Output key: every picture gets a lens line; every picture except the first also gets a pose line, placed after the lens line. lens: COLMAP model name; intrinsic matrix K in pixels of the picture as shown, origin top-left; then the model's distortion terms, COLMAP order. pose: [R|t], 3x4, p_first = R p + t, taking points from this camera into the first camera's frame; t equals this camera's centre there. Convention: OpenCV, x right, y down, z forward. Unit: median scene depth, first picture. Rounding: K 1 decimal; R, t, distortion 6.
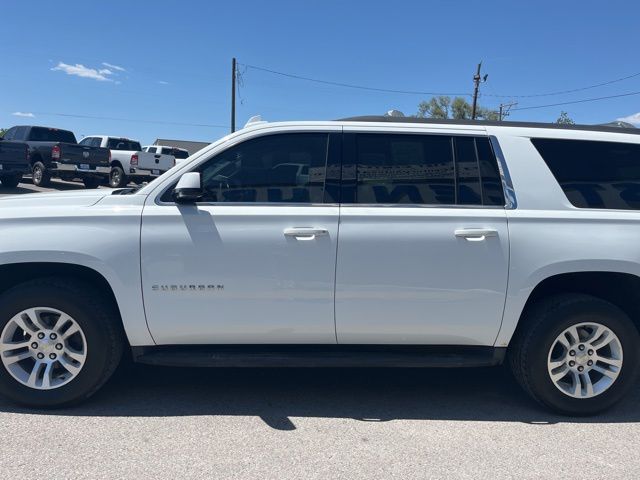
lens RADIAL K [[484.5, 0, 314.4], [0, 484.5, 239.4], [0, 0, 1]] dist [0.066610, -0.089295]
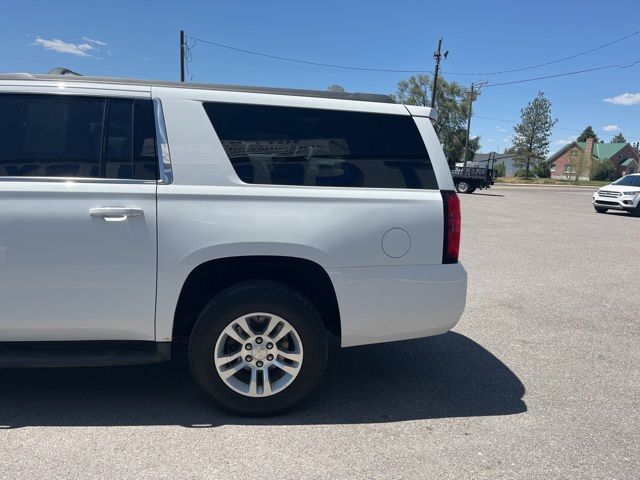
lens RADIAL K [[484.5, 0, 315.7], [0, 484.5, 245.0], [0, 0, 1]] dist [0.066610, -0.089295]
pose [[0.999551, -0.002963, 0.029813, 0.634765], [0.001446, 0.998709, 0.050781, 0.001929], [-0.029925, -0.050715, 0.998265, 0.124431]]
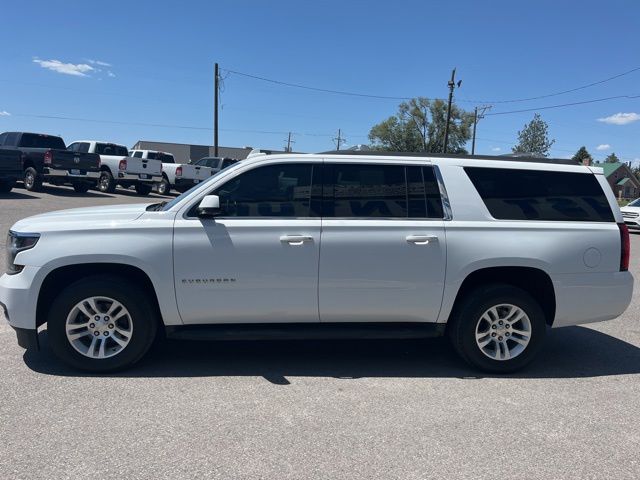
lens RADIAL K [[484.5, 0, 315.5], [0, 484.5, 243.9], [0, 0, 1]] dist [0.066610, -0.089295]
pose [[0.999133, -0.006818, 0.041075, -0.019144], [0.006414, 0.999930, 0.009962, -0.013286], [-0.041140, -0.009690, 0.999106, -0.326402]]
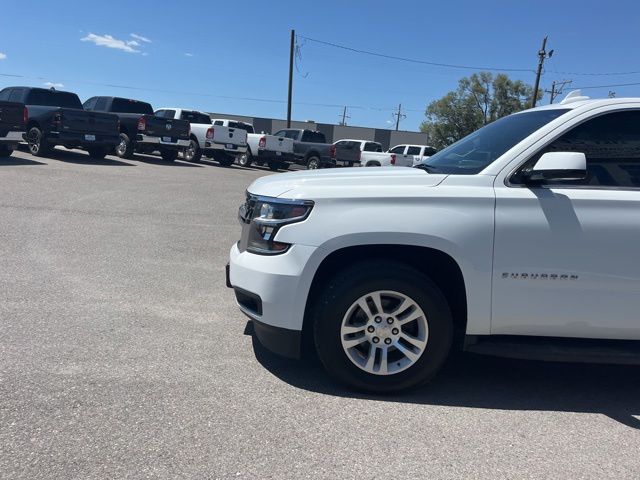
lens RADIAL K [[484.5, 0, 311.3], [0, 484.5, 241.5], [0, 0, 1]] dist [0.066610, -0.089295]
pose [[0.998178, 0.032288, -0.050970, -0.609465], [-0.029626, 0.998200, 0.052138, -0.003389], [0.052562, -0.050533, 0.997338, 0.041674]]
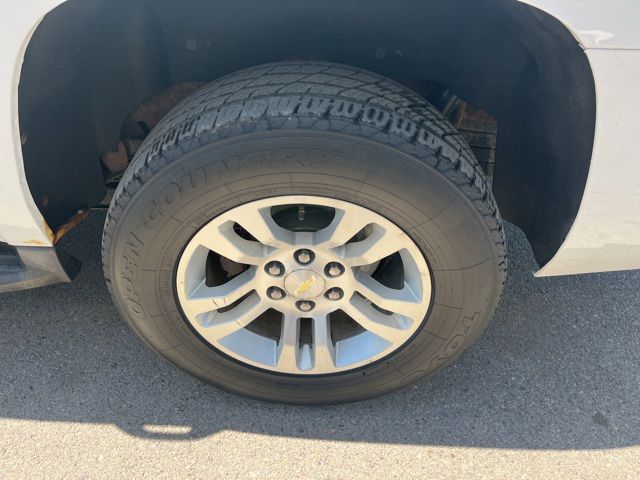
lens RADIAL K [[484.5, 0, 318.5], [0, 484.5, 243.8], [0, 0, 1]] dist [0.066610, -0.089295]
pose [[0.996799, 0.062103, -0.050340, 0.580001], [-0.022110, 0.819298, 0.572942, 0.040687], [0.076825, -0.569995, 0.818049, 0.772728]]
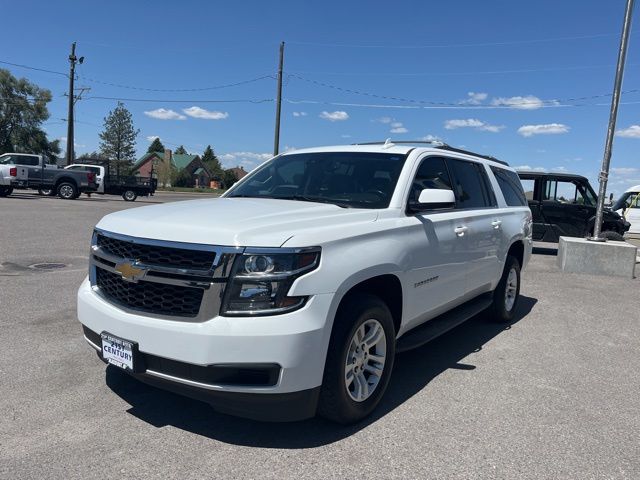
lens RADIAL K [[484.5, 0, 316.5], [0, 484.5, 244.2], [0, 0, 1]] dist [0.066610, -0.089295]
pose [[0.641004, -0.092469, 0.761947, -1.289022], [0.062996, 0.995705, 0.067841, -0.091253], [-0.764948, 0.004513, 0.644076, 0.388731]]
